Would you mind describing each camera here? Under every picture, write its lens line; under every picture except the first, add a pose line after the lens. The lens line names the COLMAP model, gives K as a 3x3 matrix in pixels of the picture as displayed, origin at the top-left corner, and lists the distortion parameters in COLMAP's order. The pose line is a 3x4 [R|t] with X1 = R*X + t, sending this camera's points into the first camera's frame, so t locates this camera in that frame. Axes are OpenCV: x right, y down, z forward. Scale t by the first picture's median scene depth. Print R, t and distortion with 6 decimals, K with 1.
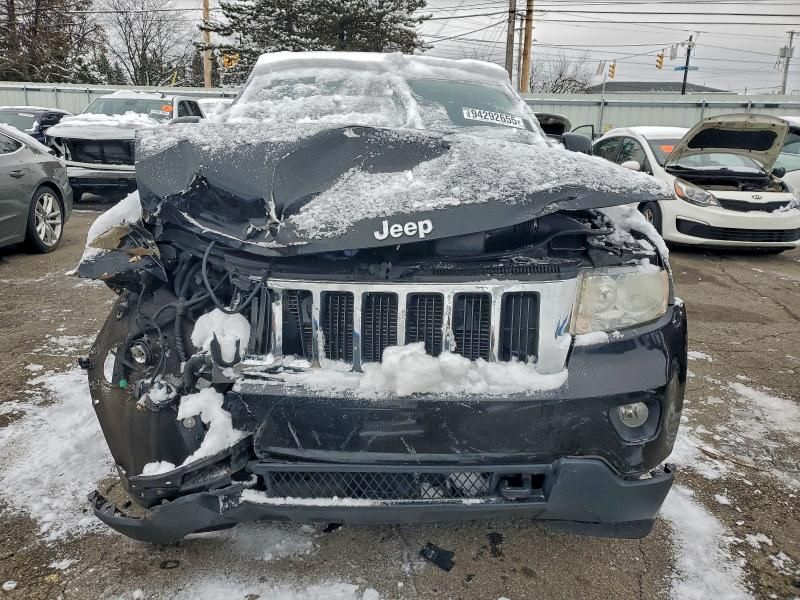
lens RADIAL K [[685.9, 0, 400.0], [0, 685.9, 300.0], [0, 0, 1]] dist [0.024652, -0.002951]
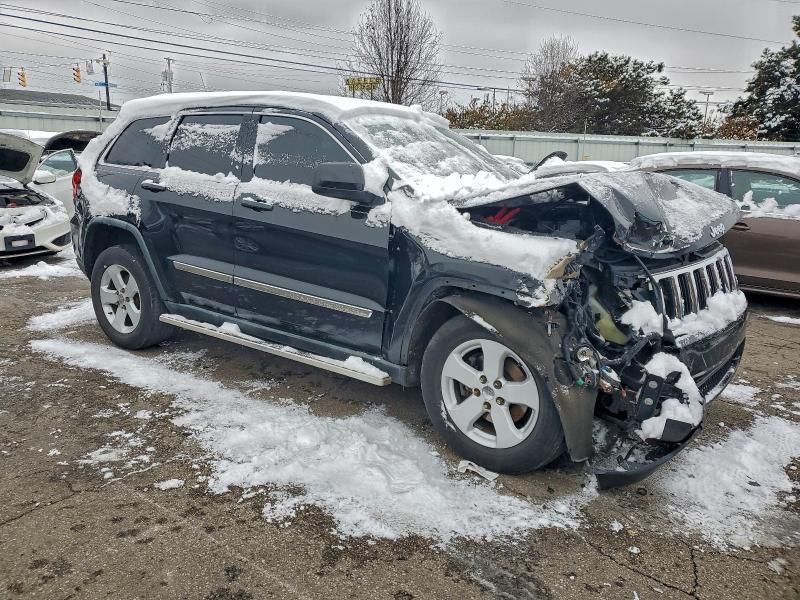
lens RADIAL K [[685.9, 0, 400.0], [0, 685.9, 300.0], [0, 0, 1]] dist [0.024652, -0.002951]
pose [[0.558381, -0.186575, 0.808332, -1.239018], [0.193610, 0.976782, 0.091714, -0.159229], [-0.806676, 0.105290, 0.581539, 0.411199]]
